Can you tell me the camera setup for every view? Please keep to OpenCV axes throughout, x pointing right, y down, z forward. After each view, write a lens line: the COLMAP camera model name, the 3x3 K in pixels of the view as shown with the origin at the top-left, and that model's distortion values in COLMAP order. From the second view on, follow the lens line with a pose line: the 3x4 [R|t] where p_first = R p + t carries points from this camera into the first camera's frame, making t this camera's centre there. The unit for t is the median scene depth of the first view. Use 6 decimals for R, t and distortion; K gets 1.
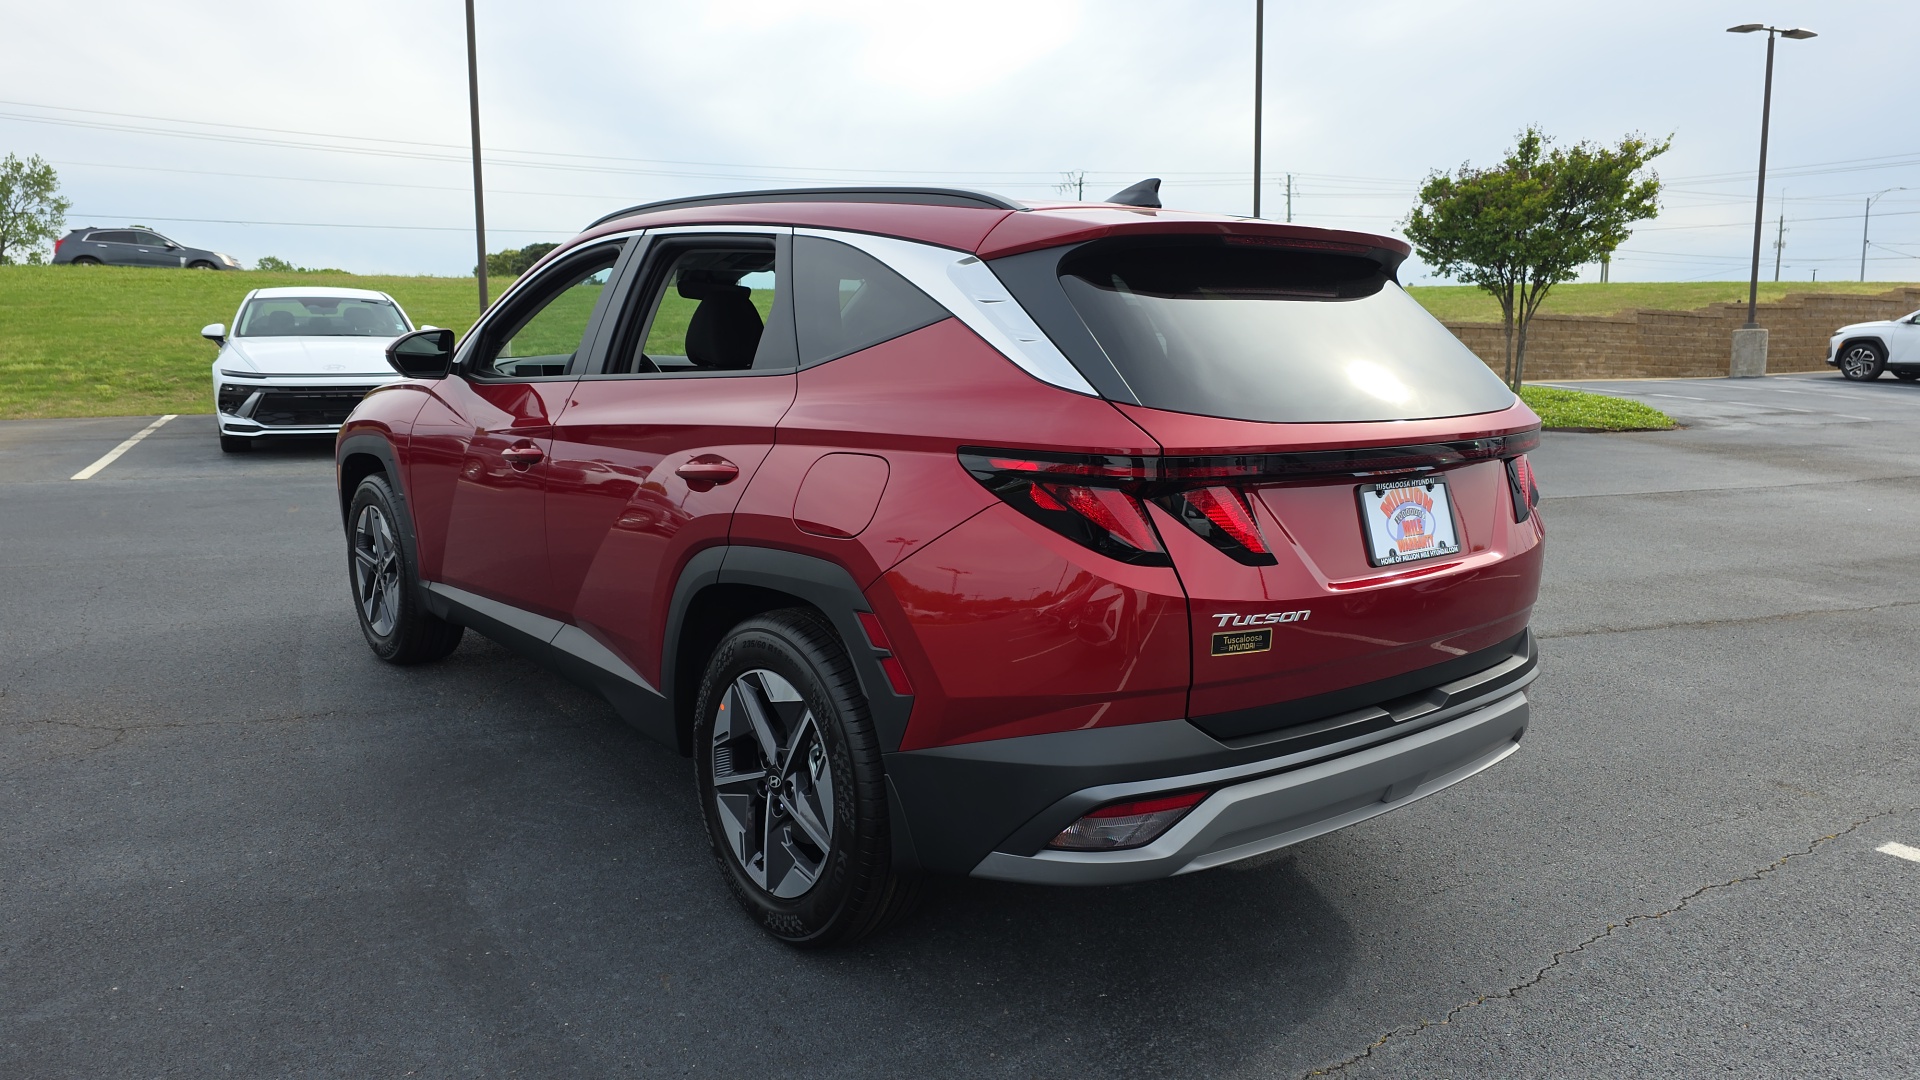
lens RADIAL K [[1320.9, 0, 931.5], [0, 1320.9, 527.4], [0, 0, 1]] dist [0.057823, -0.057488]
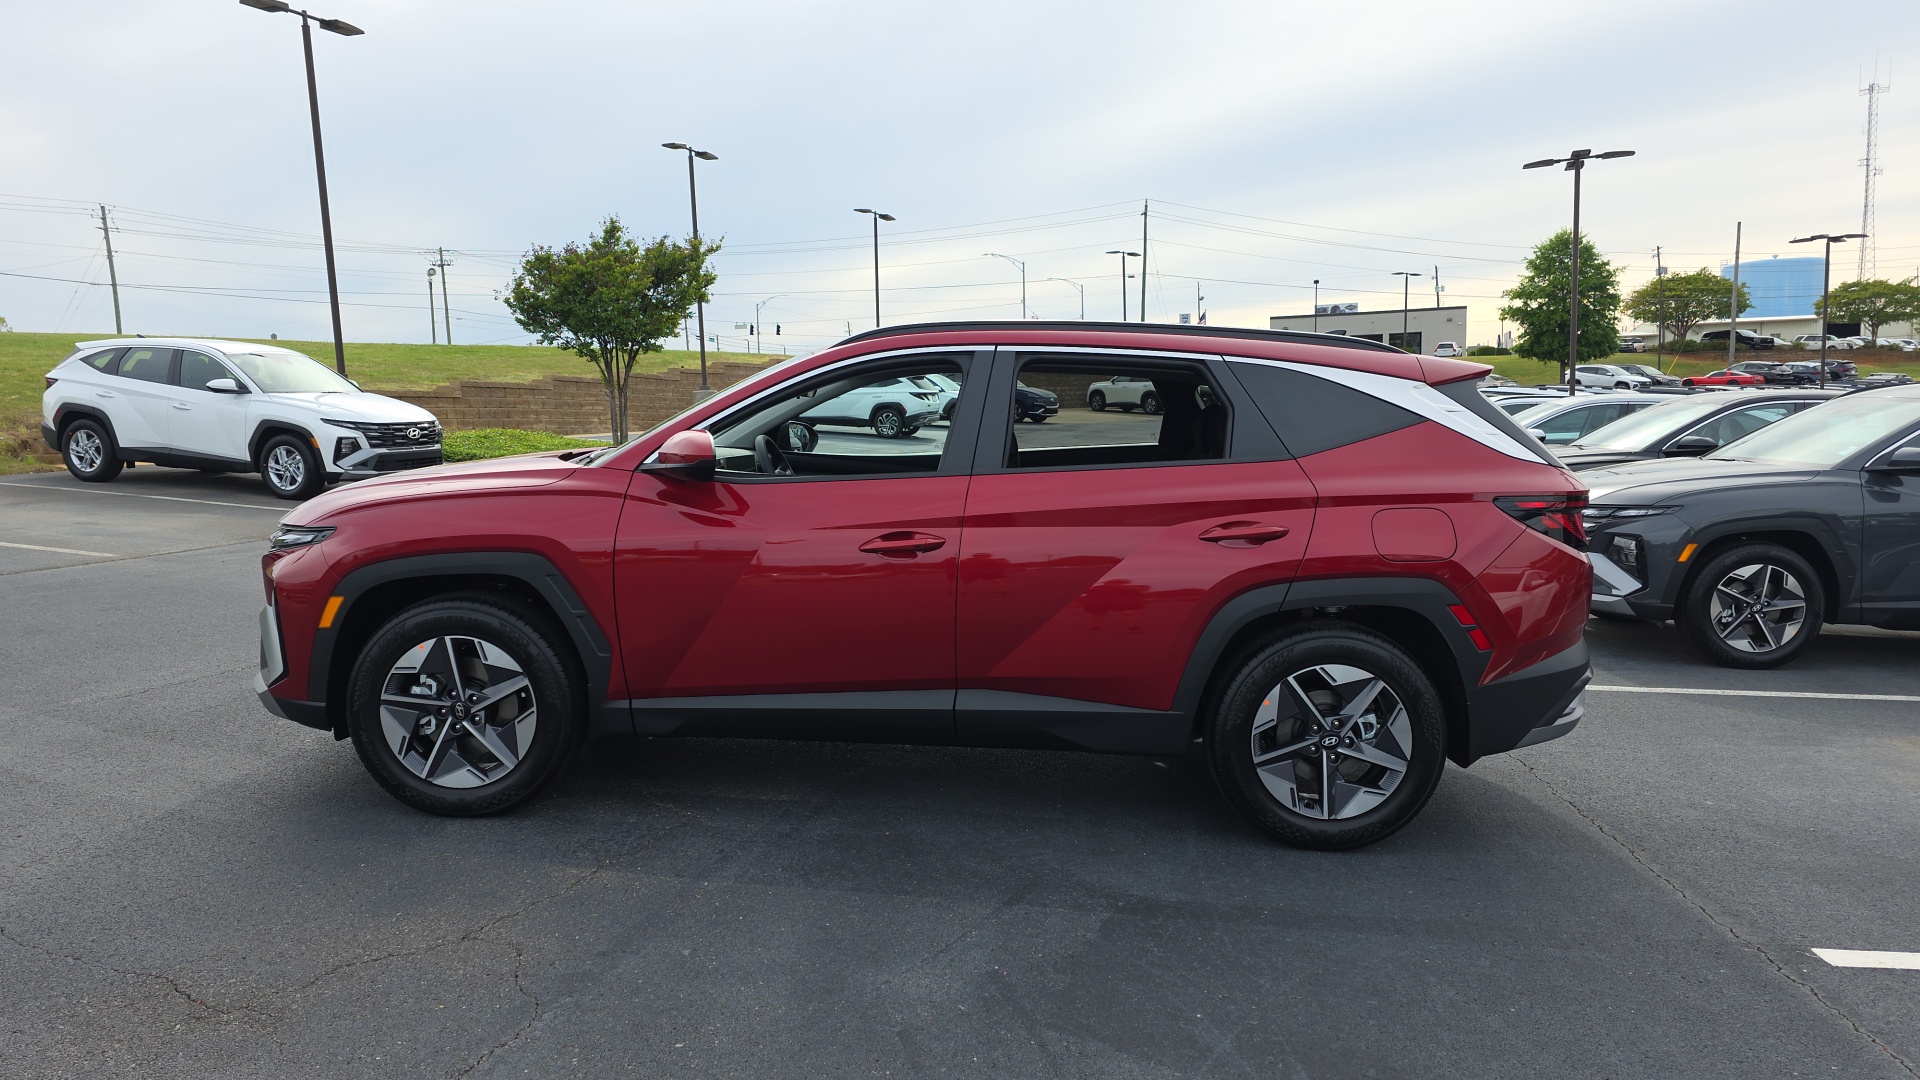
lens RADIAL K [[1320.9, 0, 952.1], [0, 1320.9, 530.3], [0, 0, 1]] dist [0.057823, -0.057488]
pose [[0.637949, -0.081855, 0.765716, -0.259215], [0.108695, 0.993951, 0.015695, -0.018424], [-0.762369, 0.073216, 0.642988, 0.064006]]
